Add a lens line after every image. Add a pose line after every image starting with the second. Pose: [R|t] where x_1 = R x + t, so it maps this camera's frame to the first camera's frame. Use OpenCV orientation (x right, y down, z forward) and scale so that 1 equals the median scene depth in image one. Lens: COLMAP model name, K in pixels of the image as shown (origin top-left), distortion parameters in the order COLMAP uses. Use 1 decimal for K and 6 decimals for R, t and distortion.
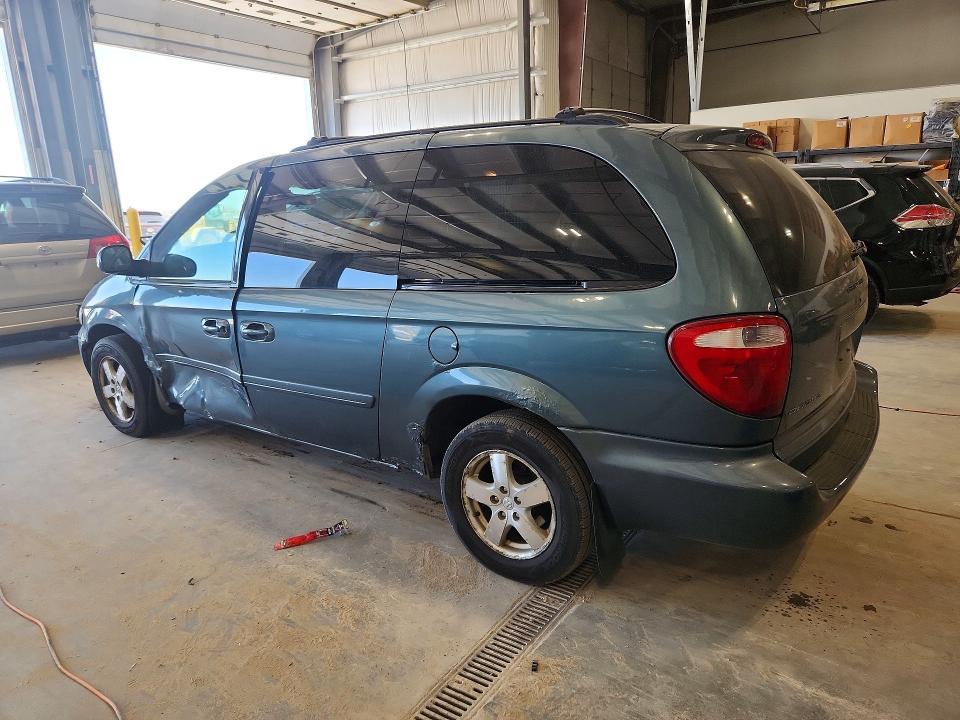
lens RADIAL K [[654.5, 0, 479.6], [0, 654.5, 360.3], [0, 0, 1]] dist [0.019456, -0.027641]
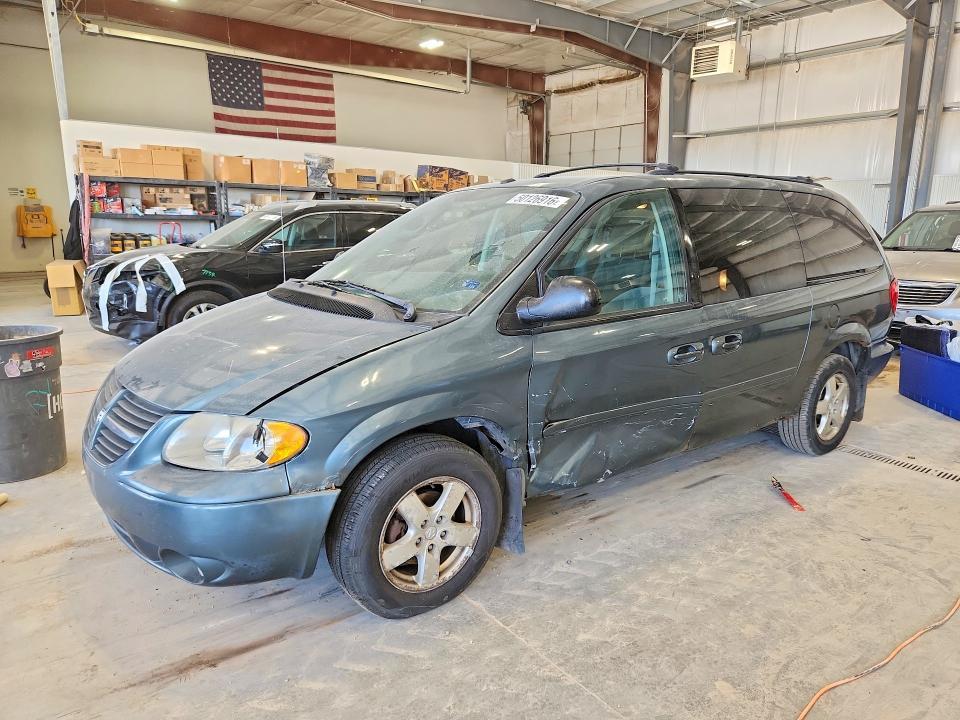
lens RADIAL K [[654.5, 0, 480.6], [0, 654.5, 358.4], [0, 0, 1]] dist [0.019456, -0.027641]
pose [[0.282475, -0.158404, 0.946106, -1.350224], [0.196702, 0.974879, 0.104493, -0.202219], [-0.938891, 0.156585, 0.306538, 0.963392]]
